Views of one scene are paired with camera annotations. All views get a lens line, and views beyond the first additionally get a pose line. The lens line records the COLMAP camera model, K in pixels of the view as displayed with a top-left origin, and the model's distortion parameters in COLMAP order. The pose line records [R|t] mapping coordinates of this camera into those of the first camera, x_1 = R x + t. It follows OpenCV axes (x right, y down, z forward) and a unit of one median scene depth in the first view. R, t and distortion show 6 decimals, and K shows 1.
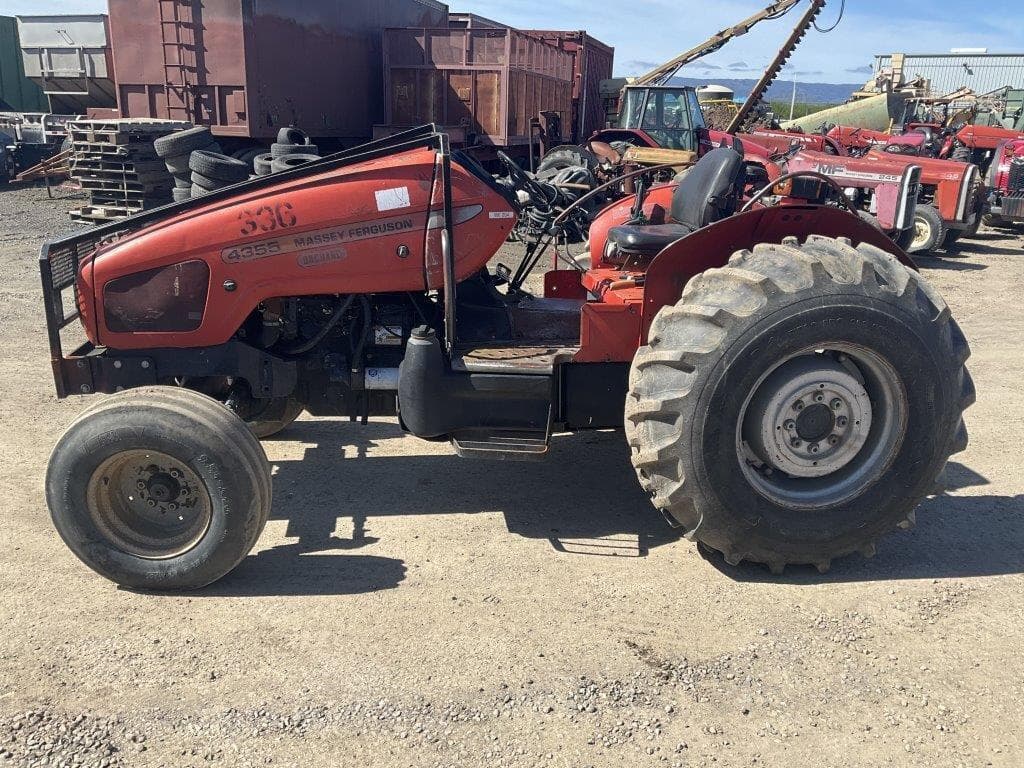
lens RADIAL K [[844.9, 0, 512.0], [0, 844.9, 384.0], [0, 0, 1]] dist [0.083010, -0.169018]
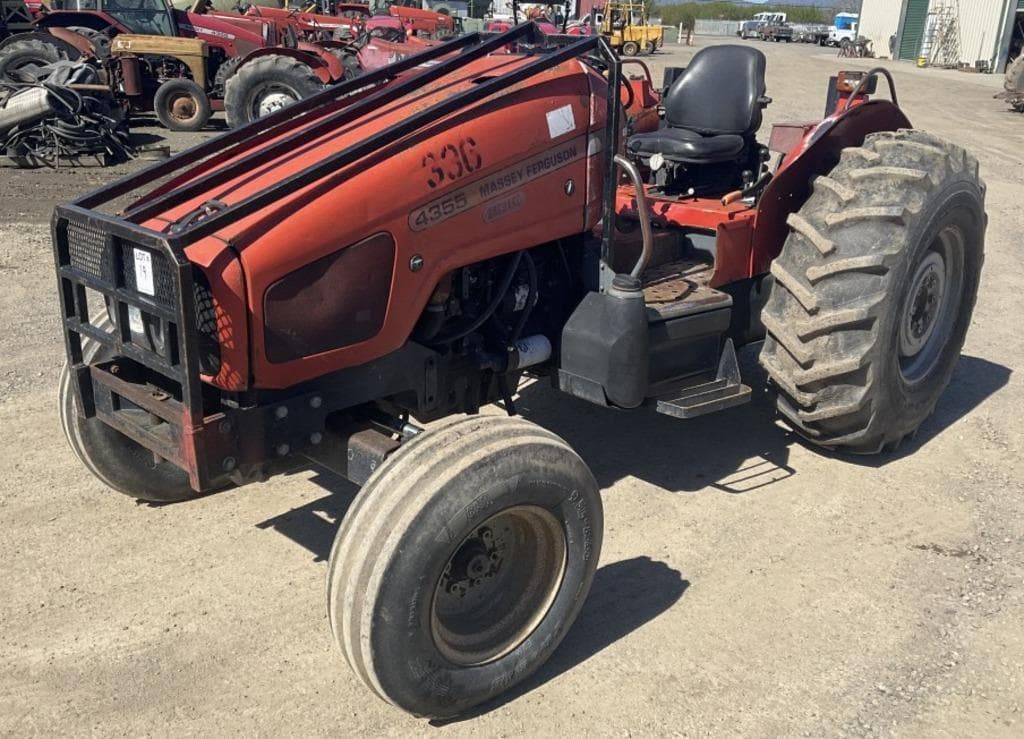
lens RADIAL K [[955.9, 0, 512.0], [0, 955.9, 369.5], [0, 0, 1]] dist [0.124842, -0.258225]
pose [[0.775096, -0.218504, 0.592860, -0.753769], [0.177760, 0.975813, 0.127245, -0.116147], [-0.606323, 0.006760, 0.795189, 0.323657]]
